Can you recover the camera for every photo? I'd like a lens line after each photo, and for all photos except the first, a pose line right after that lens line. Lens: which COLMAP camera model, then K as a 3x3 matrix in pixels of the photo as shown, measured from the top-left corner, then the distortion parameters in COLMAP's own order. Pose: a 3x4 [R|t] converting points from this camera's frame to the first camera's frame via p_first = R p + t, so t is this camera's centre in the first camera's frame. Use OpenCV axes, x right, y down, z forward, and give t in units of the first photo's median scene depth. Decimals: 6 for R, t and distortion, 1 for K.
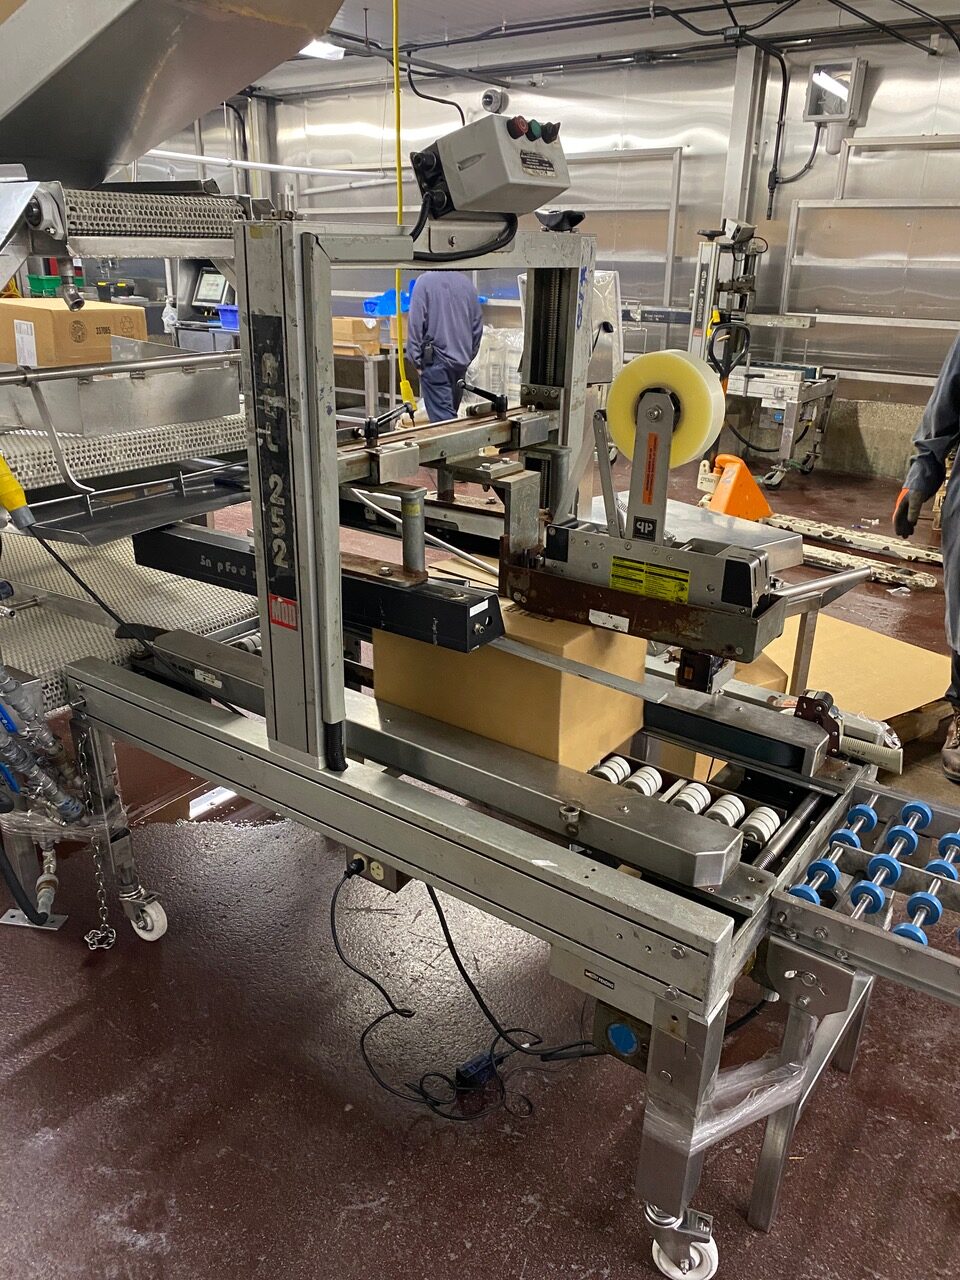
lens RADIAL K [[956.2, 0, 480.0], [0, 956.2, 640.0], [0, 0, 1]] dist [0.006753, 0.005065]
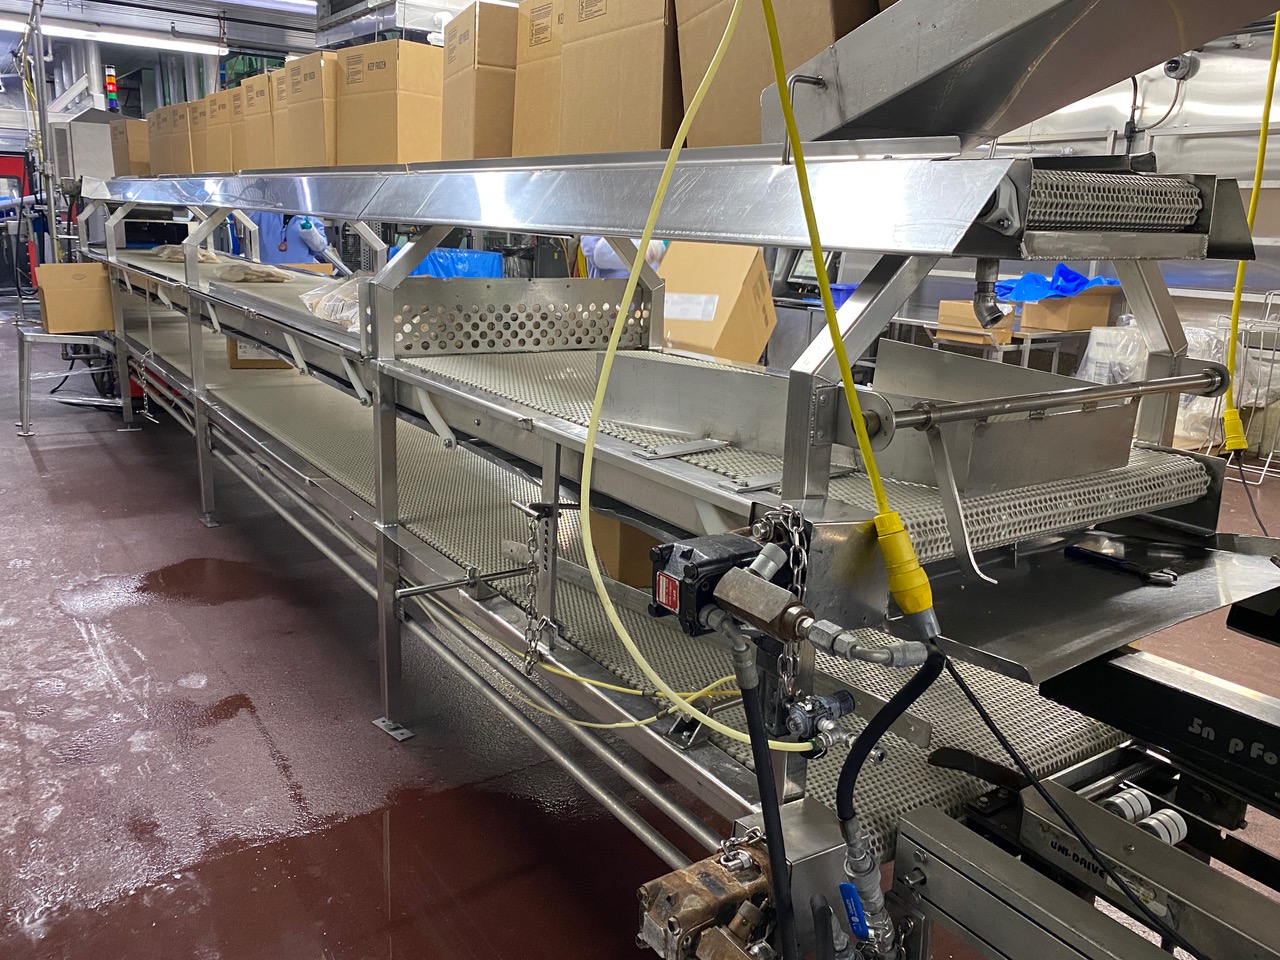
lens RADIAL K [[1012.2, 0, 640.0], [0, 1012.2, 480.0], [0, 0, 1]] dist [0.005350, -0.011771]
pose [[0.932781, 0.096868, -0.347183, -0.089071], [-0.144082, 0.983115, -0.112806, -0.024539], [0.330394, 0.155246, 0.930988, 0.051047]]
